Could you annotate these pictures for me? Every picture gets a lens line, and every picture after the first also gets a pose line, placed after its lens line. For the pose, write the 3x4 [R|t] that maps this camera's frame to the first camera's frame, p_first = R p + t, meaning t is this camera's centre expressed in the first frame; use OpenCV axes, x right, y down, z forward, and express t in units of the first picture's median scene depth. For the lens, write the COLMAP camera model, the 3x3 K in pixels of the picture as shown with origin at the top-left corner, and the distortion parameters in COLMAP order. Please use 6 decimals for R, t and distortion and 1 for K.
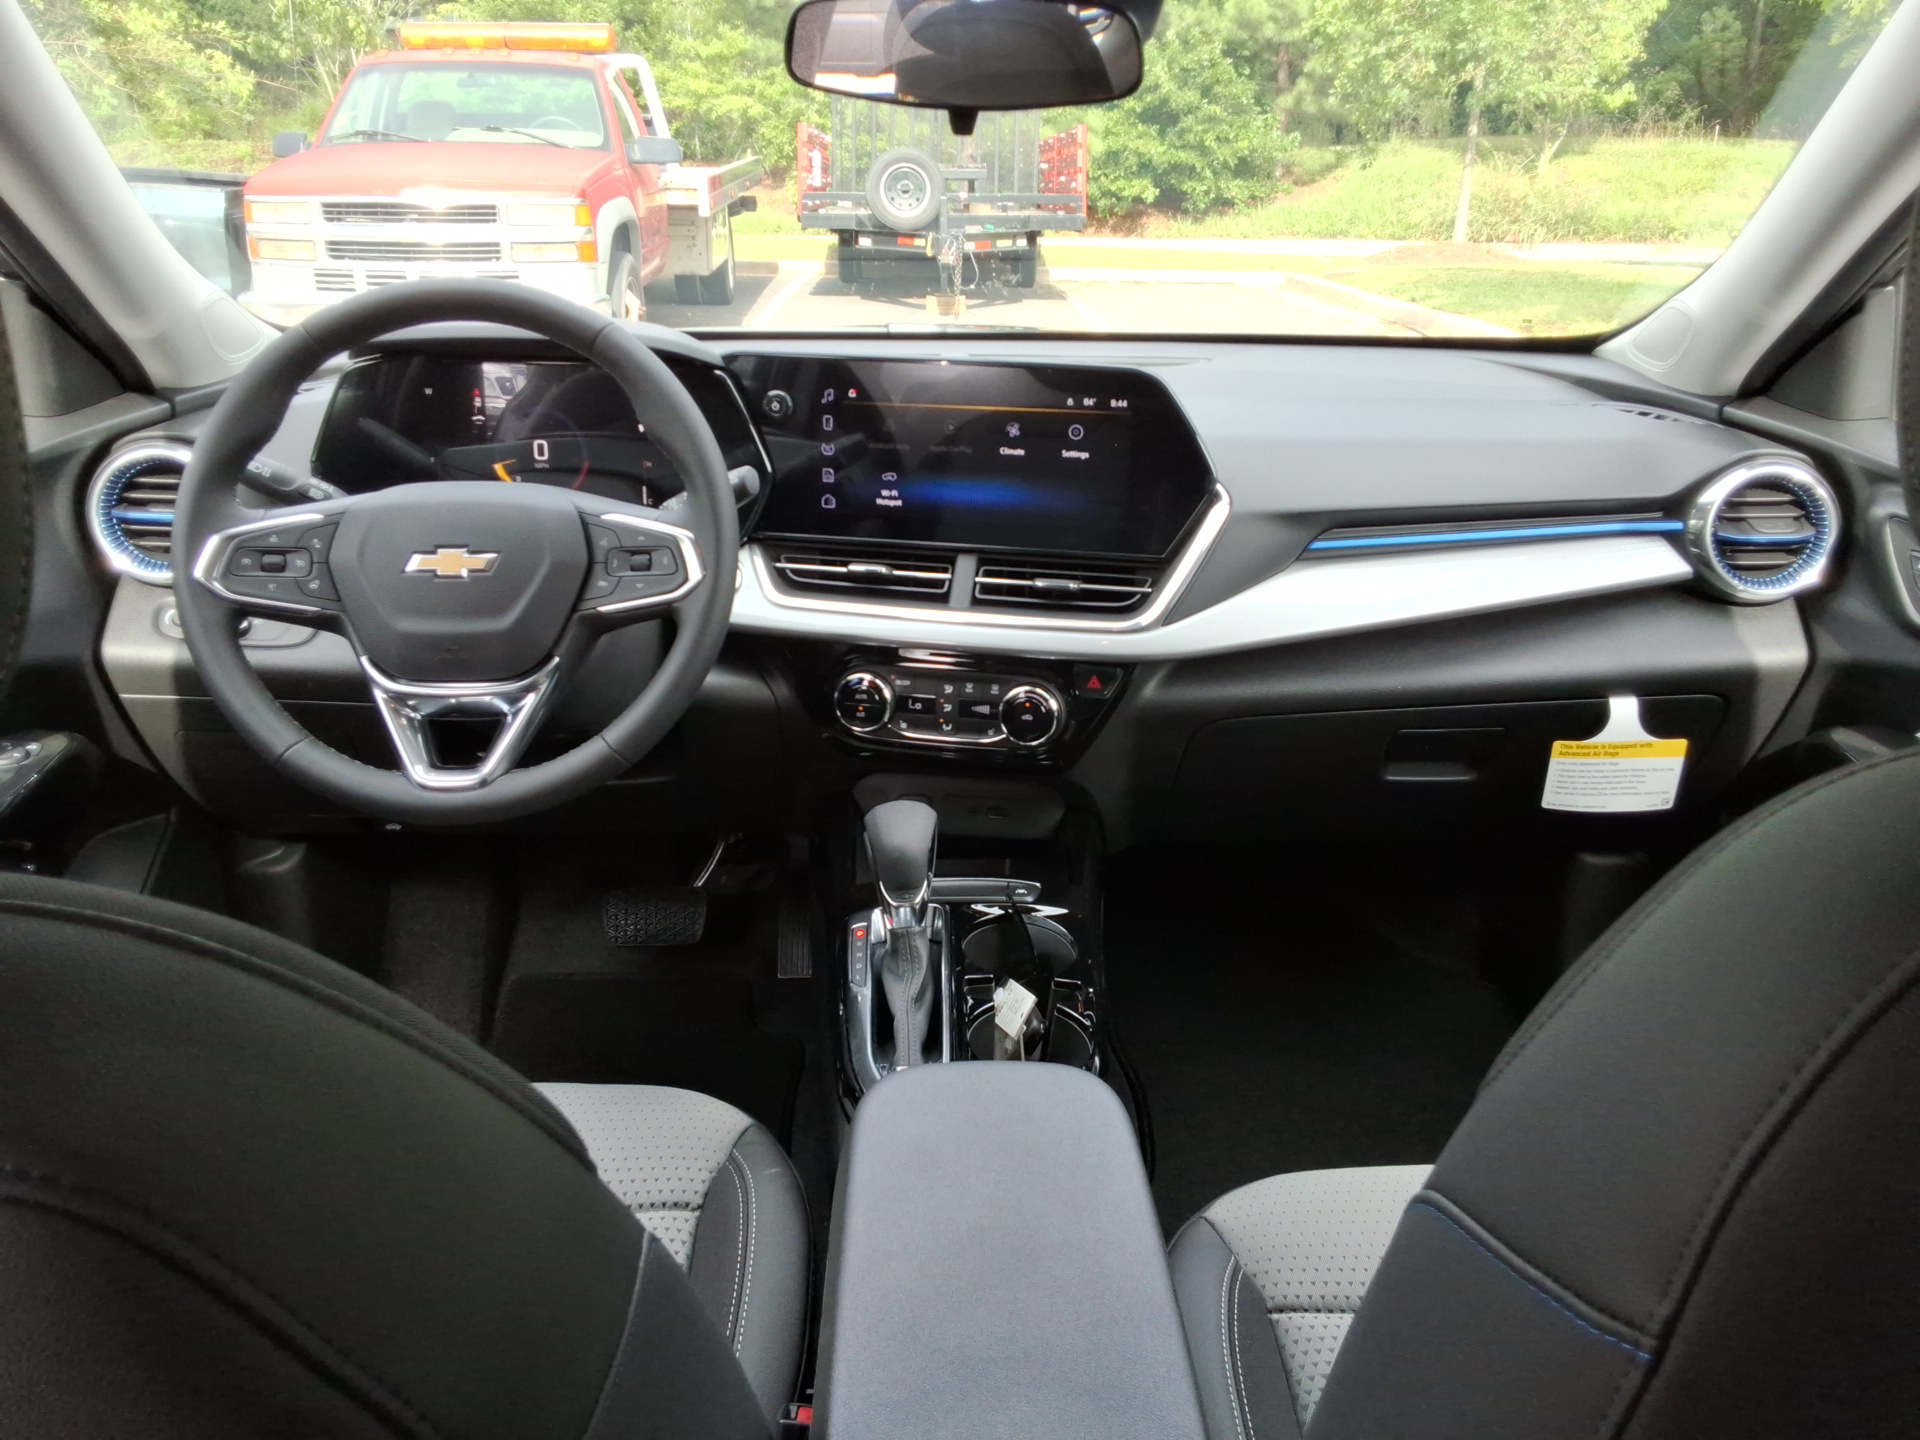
lens RADIAL K [[1515.7, 0, 987.2], [0, 1515.7, 716.9], [0, 0, 1]] dist [0.098084, -0.181430]
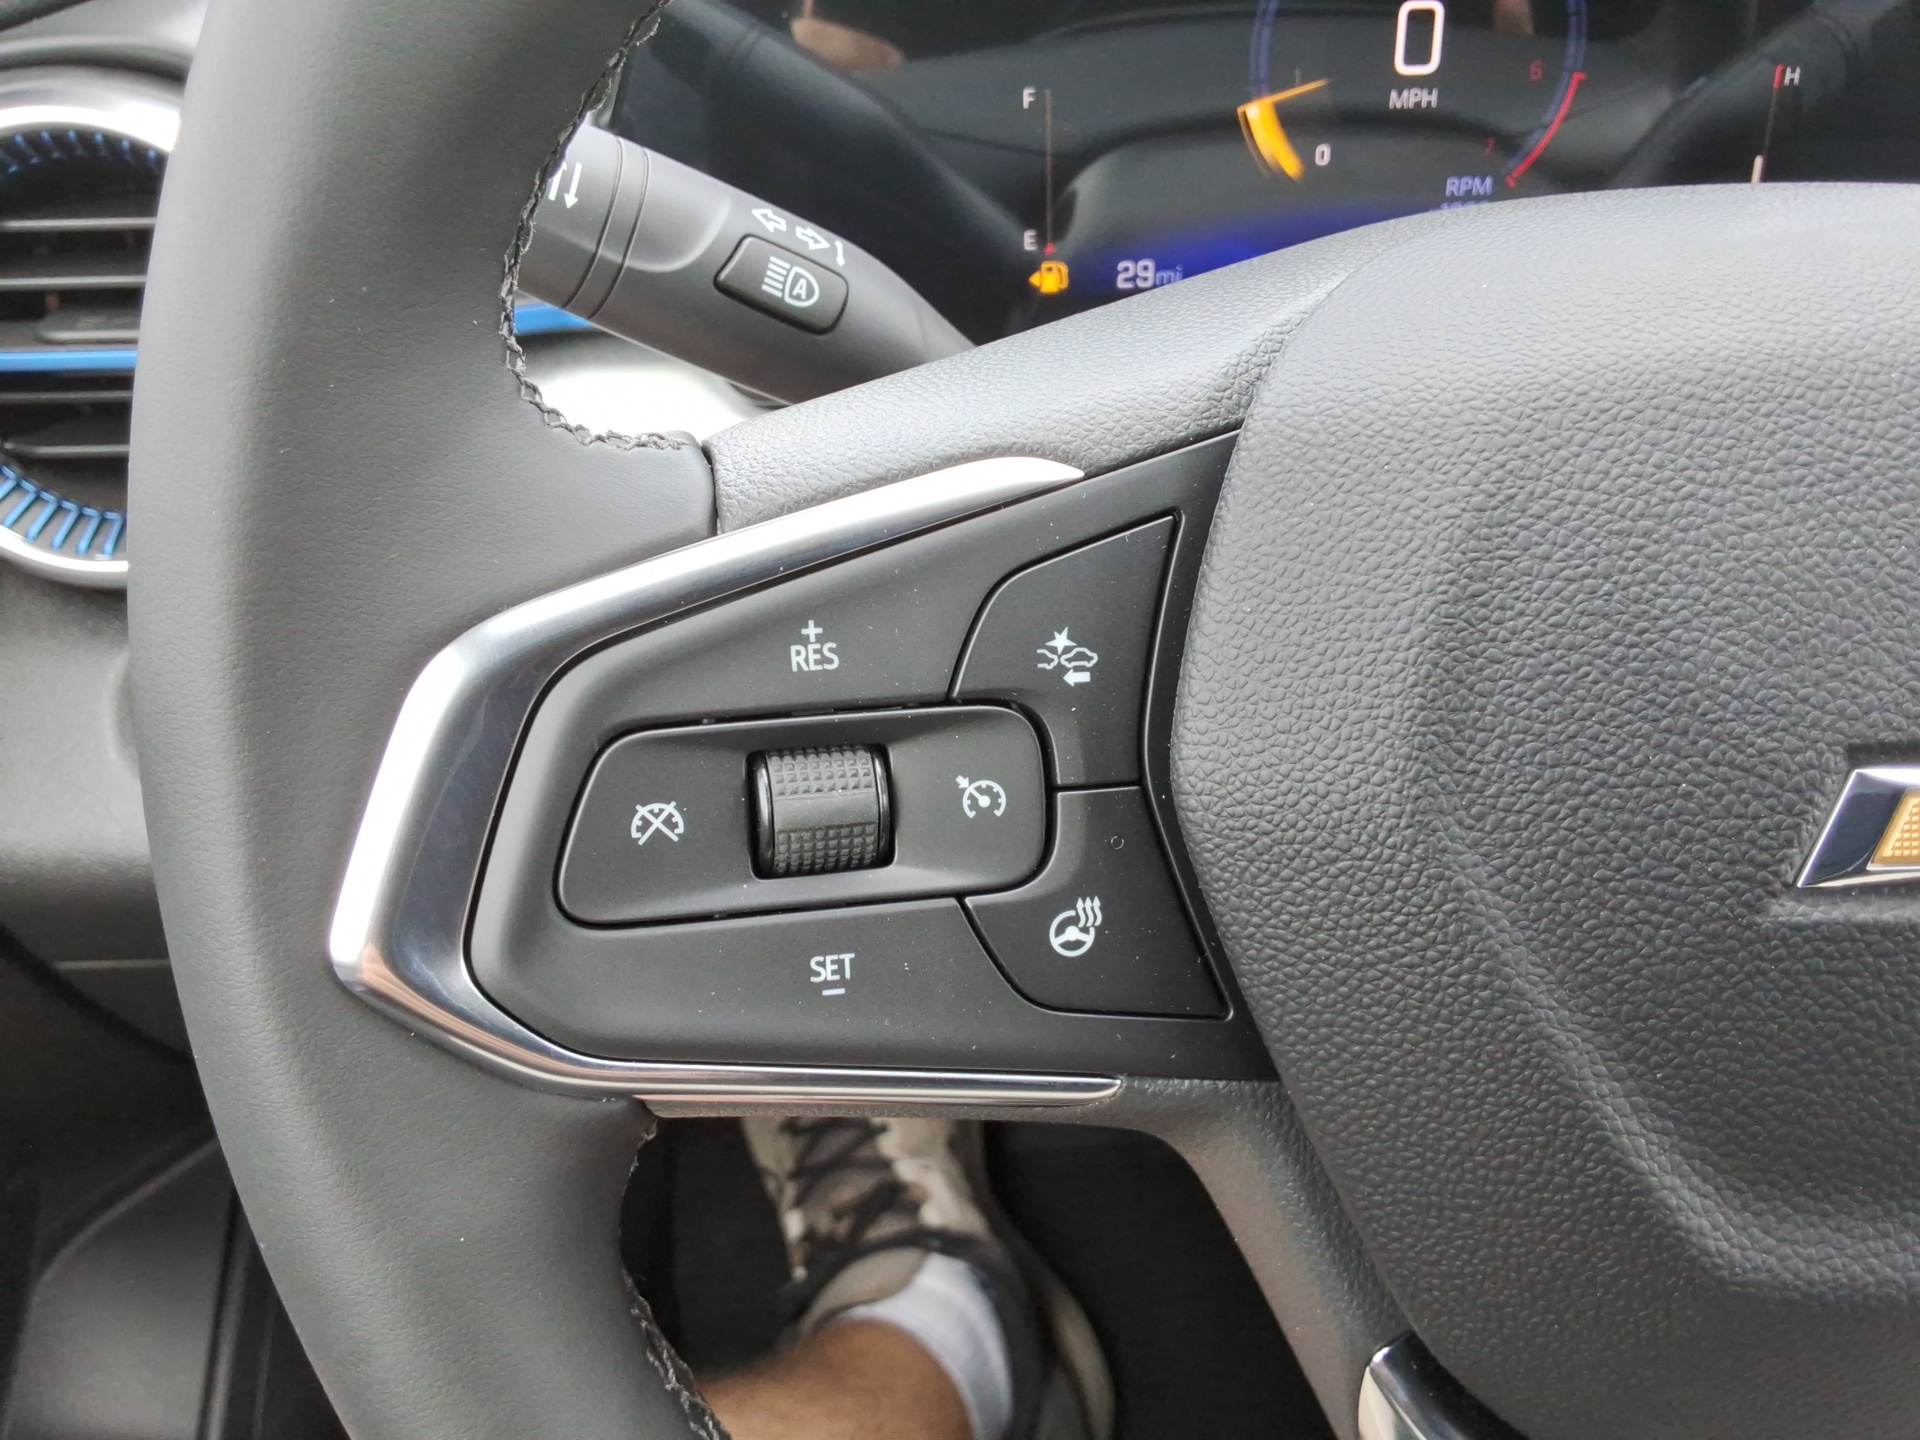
lens RADIAL K [[1560.7, 0, 971.7], [0, 1560.7, 708.3], [0, 0, 1]] dist [0.104397, -0.169618]
pose [[0.998696, -0.035487, -0.036709, -0.362525], [0.041825, 0.980982, 0.189540, -0.113790], [0.029285, -0.190828, 0.981186, 0.693539]]
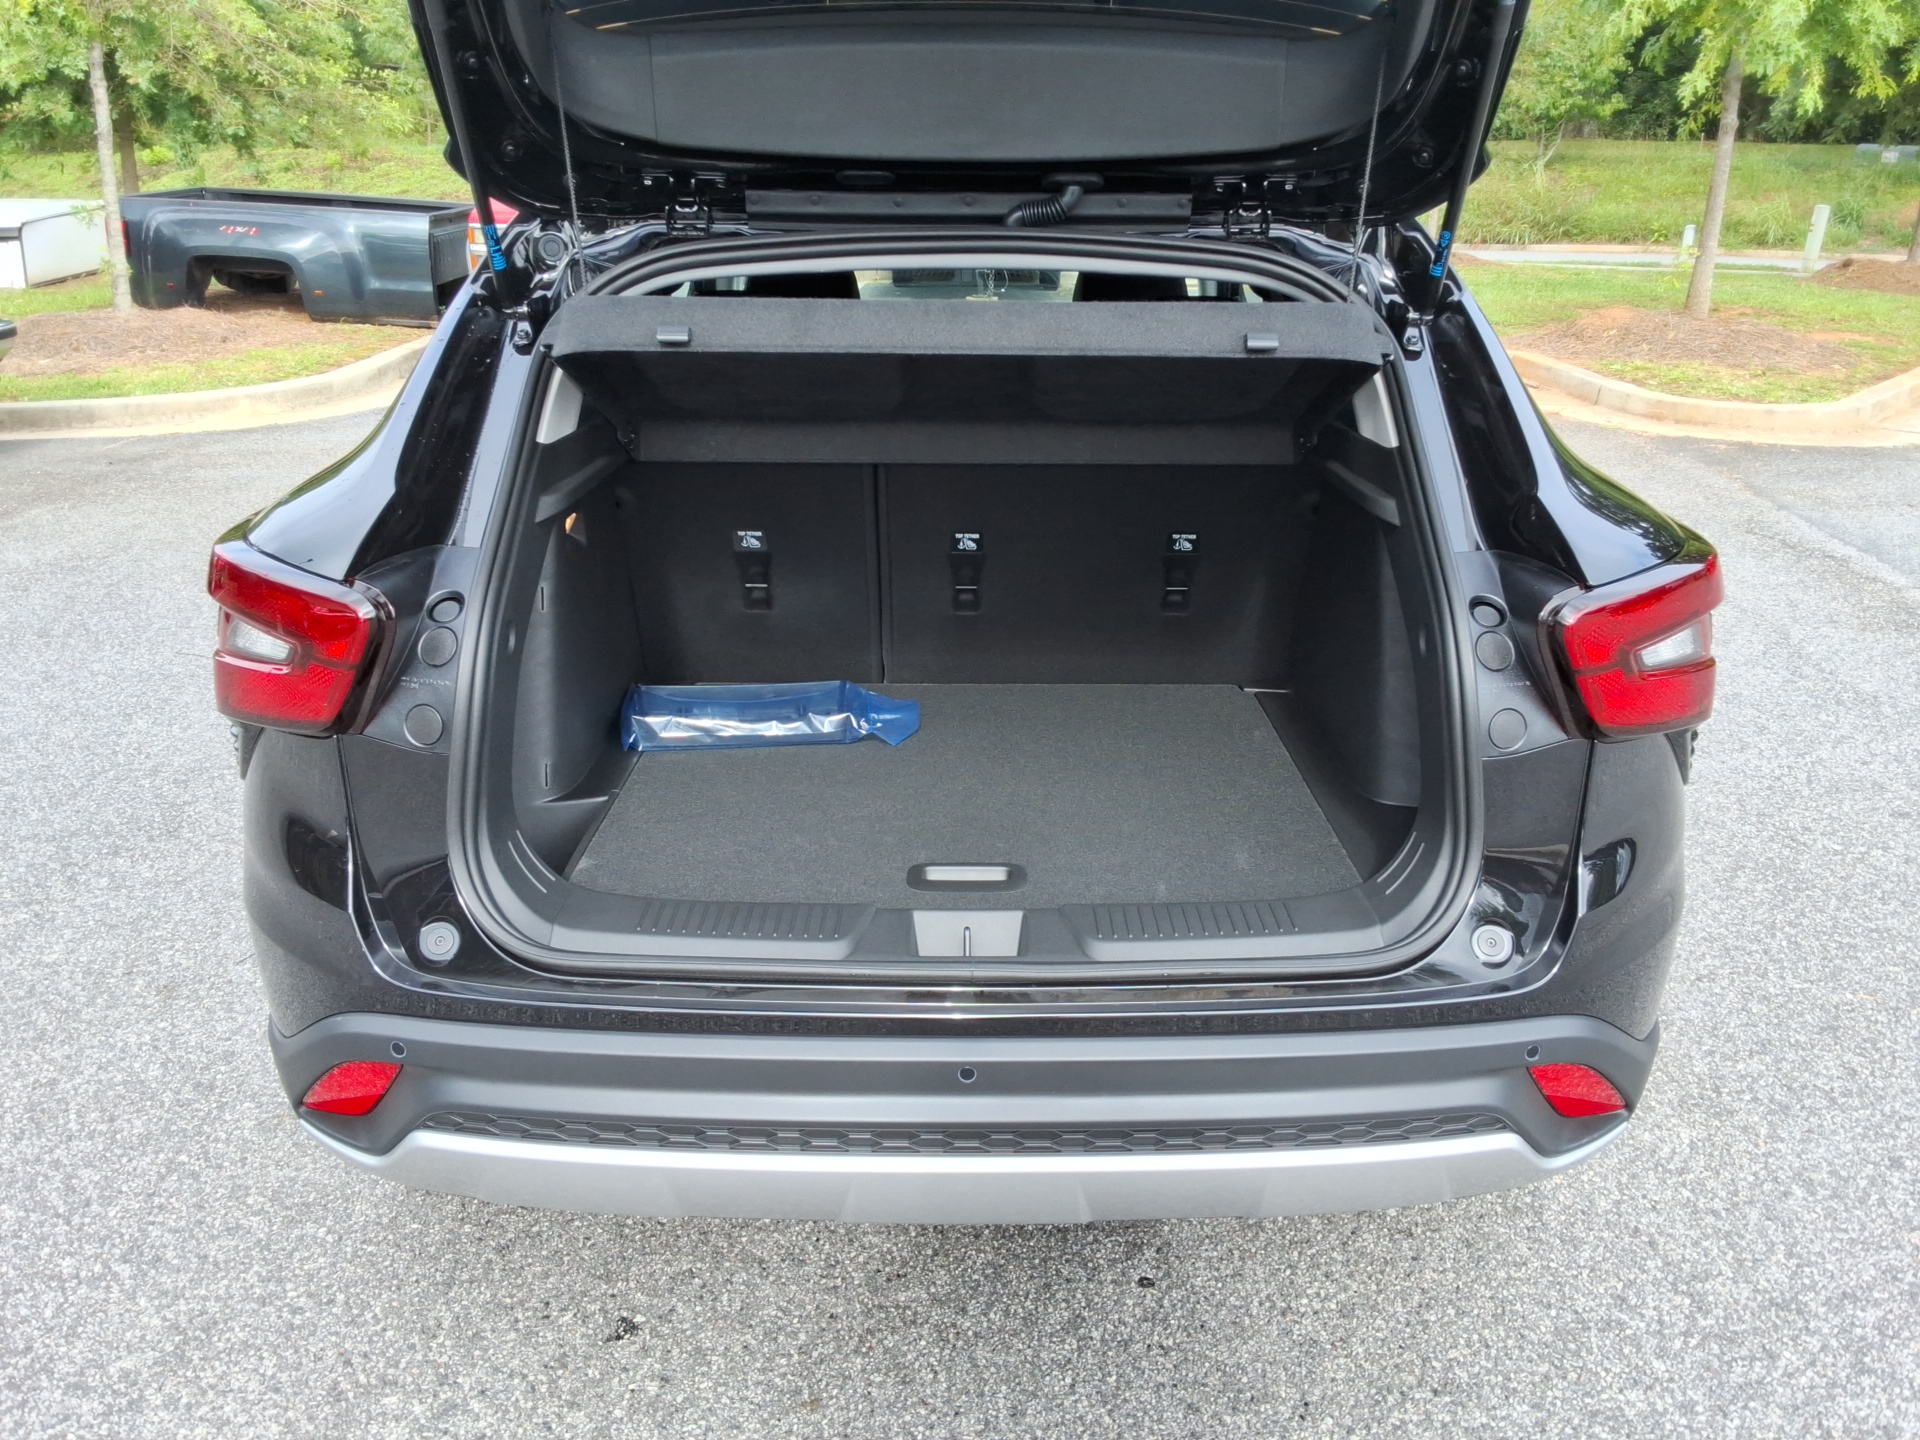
lens RADIAL K [[1539.5, 0, 978.3], [0, 1539.5, 702.2], [0, 0, 1]] dist [0.071558, -0.114528]
pose [[0.999469, 0.004975, -0.032199, 0.012594], [-0.005307, 0.999934, -0.010231, 0.068391], [0.032146, 0.010397, 0.999429, -0.253910]]
